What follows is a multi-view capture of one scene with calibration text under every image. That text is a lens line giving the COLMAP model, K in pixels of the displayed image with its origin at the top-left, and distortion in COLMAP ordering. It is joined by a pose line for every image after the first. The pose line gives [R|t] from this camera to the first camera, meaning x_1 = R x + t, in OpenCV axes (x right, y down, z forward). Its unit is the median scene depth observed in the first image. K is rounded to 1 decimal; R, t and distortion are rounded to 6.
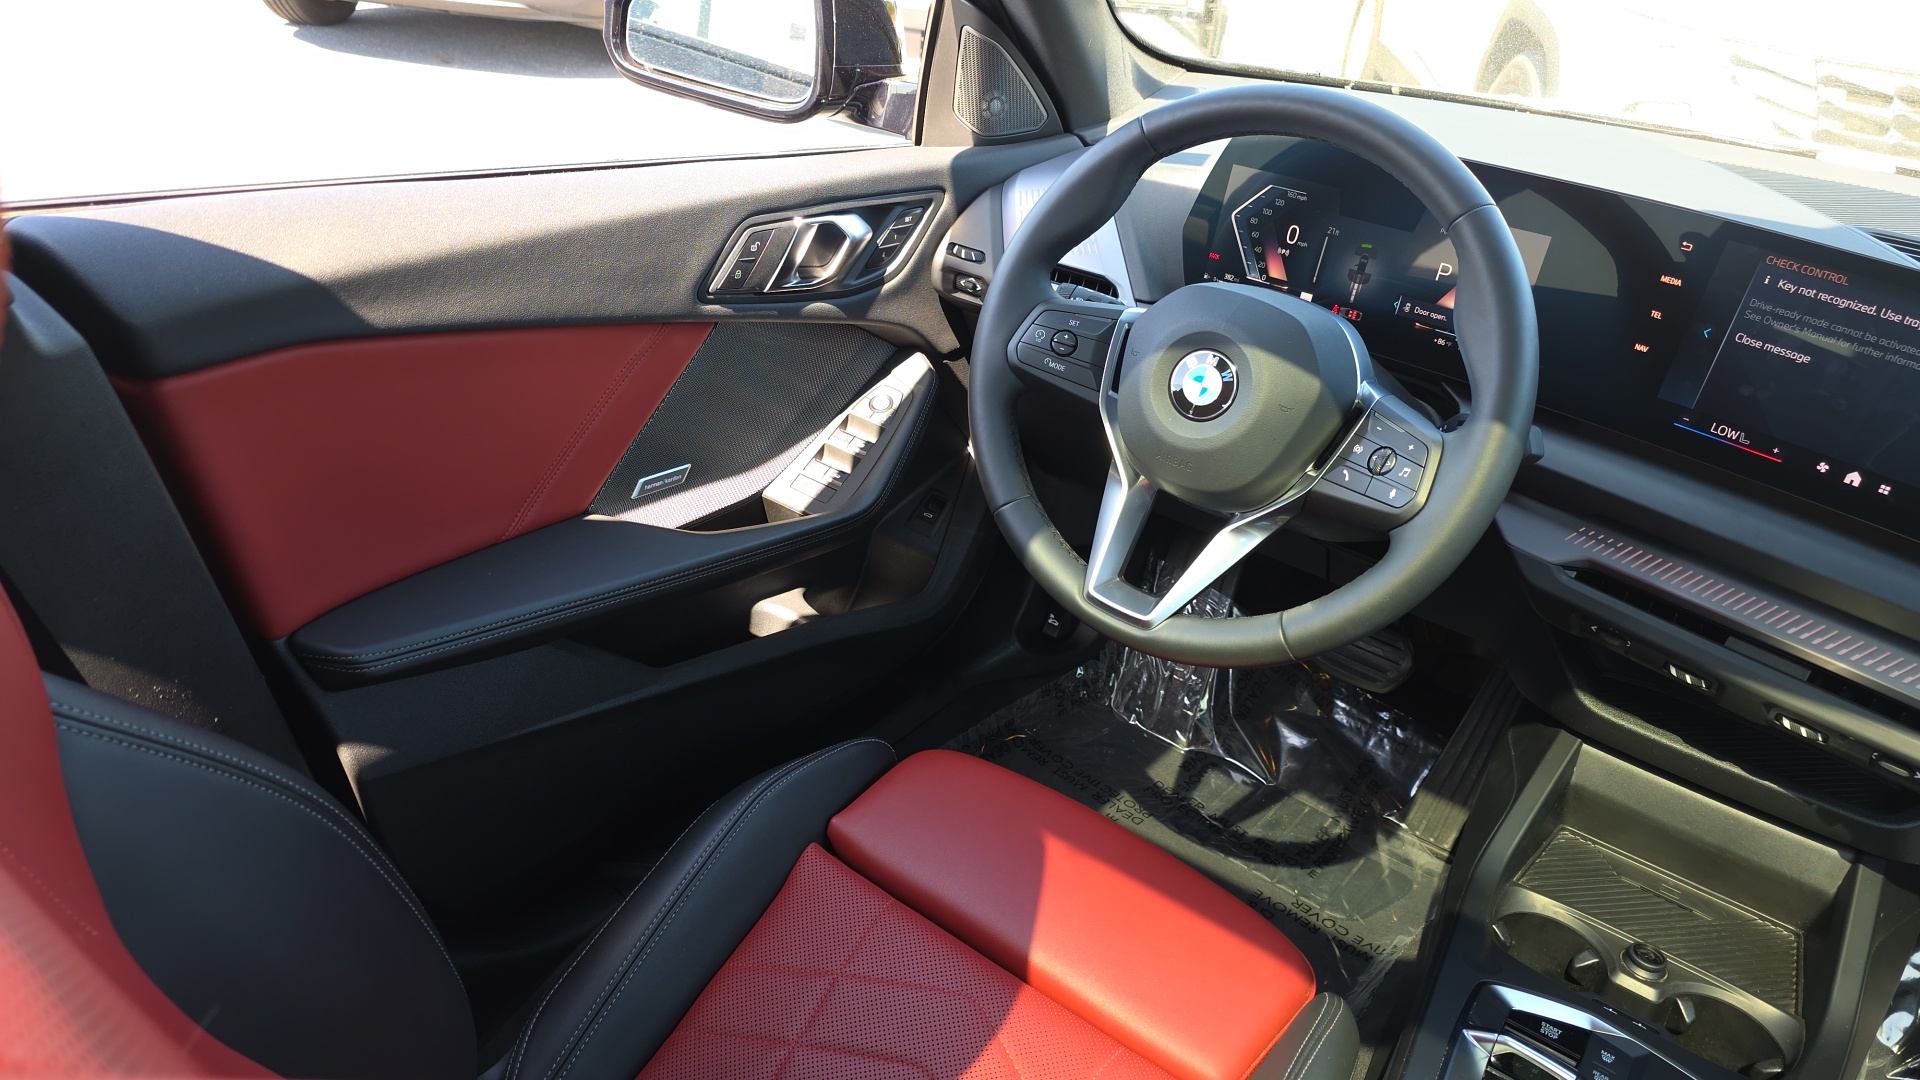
lens RADIAL K [[1294.2, 0, 958.7], [0, 1294.2, 532.0], [0, 0, 1]] dist [0.061812, -0.066700]
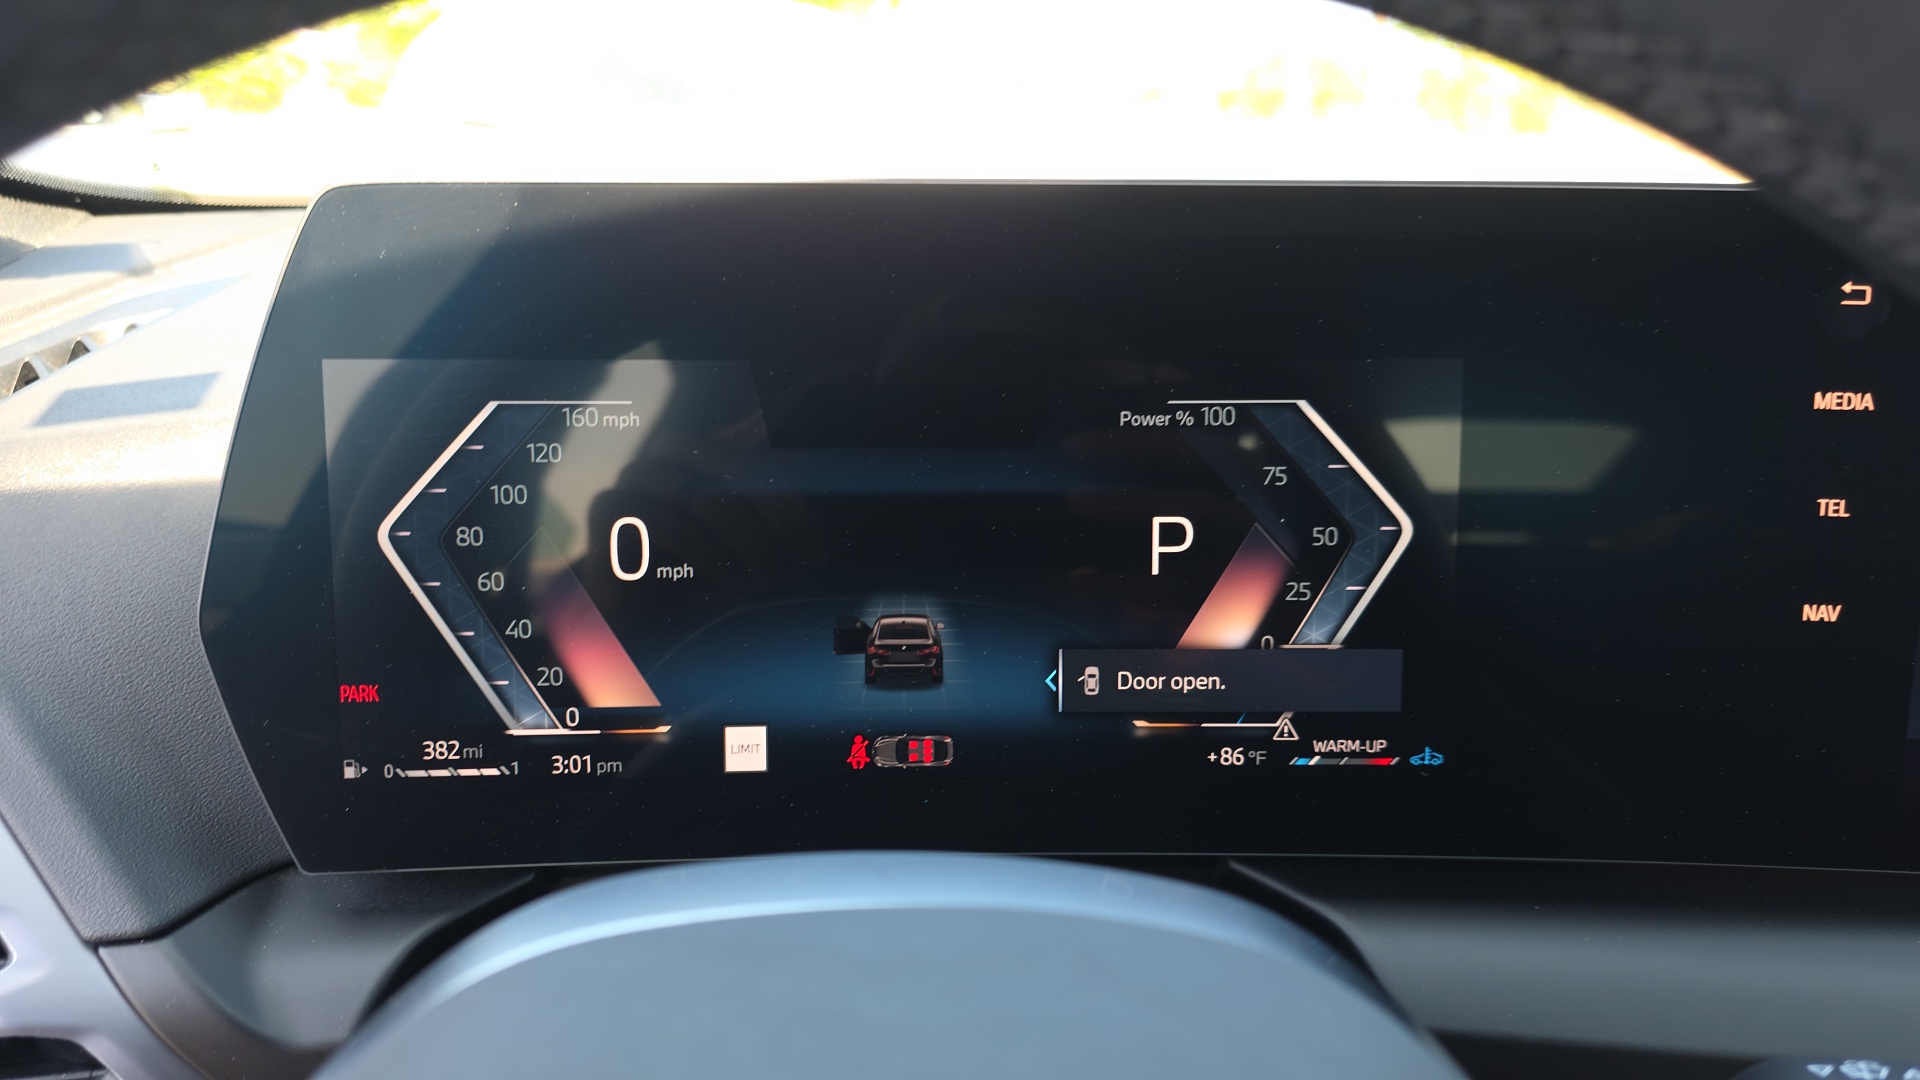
lens RADIAL K [[1361.6, 0, 949.8], [0, 1361.6, 548.9], [0, 0, 1]] dist [0.031962, -0.064453]
pose [[0.763790, -0.254277, 0.593269, 0.145238], [0.362020, 0.929716, -0.067594, -0.197697], [-0.534384, 0.266403, 0.802162, 0.783817]]
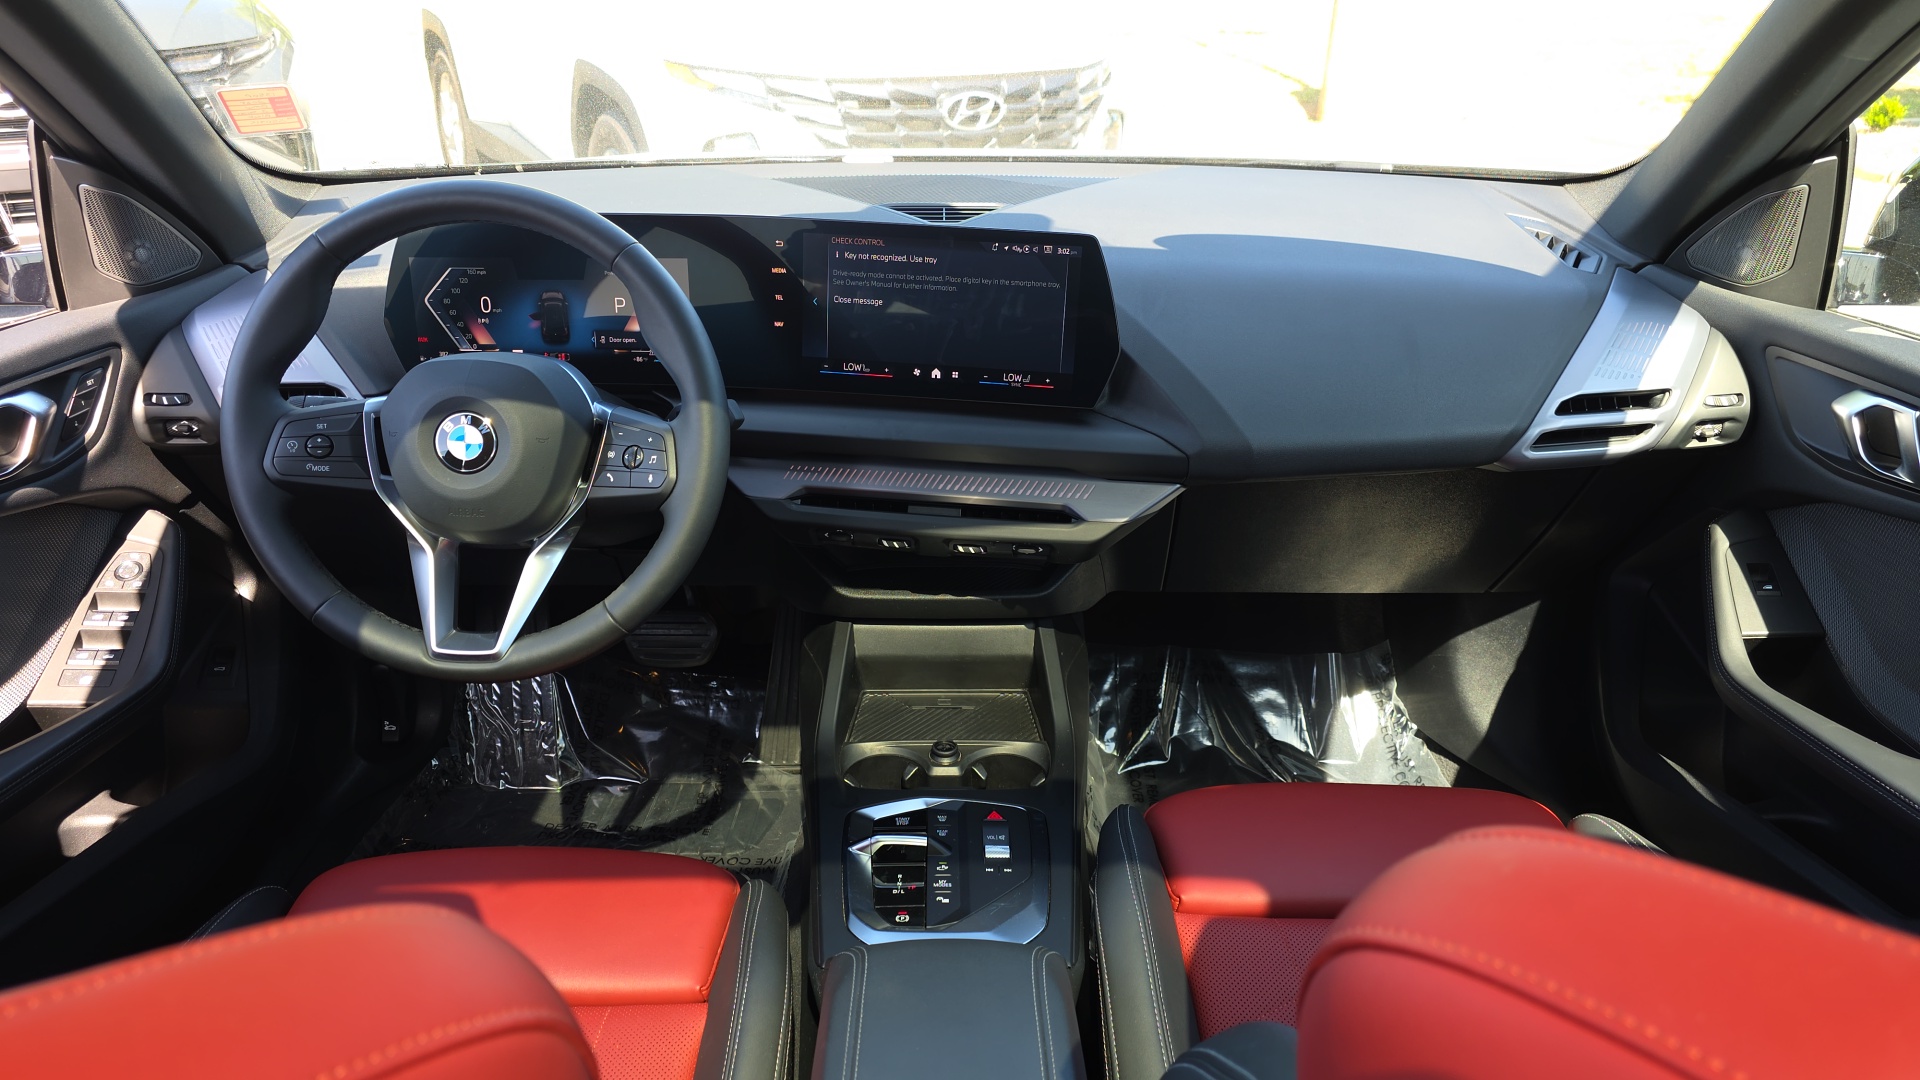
lens RADIAL K [[1279.3, 0, 944.8], [0, 1279.3, 551.9], [0, 0, 1]] dist [0.075858, -0.084889]
pose [[0.795709, -0.335205, 0.504465, -0.075133], [0.351745, 0.933790, 0.065661, 0.046418], [-0.493074, 0.125196, 0.860932, -0.165781]]
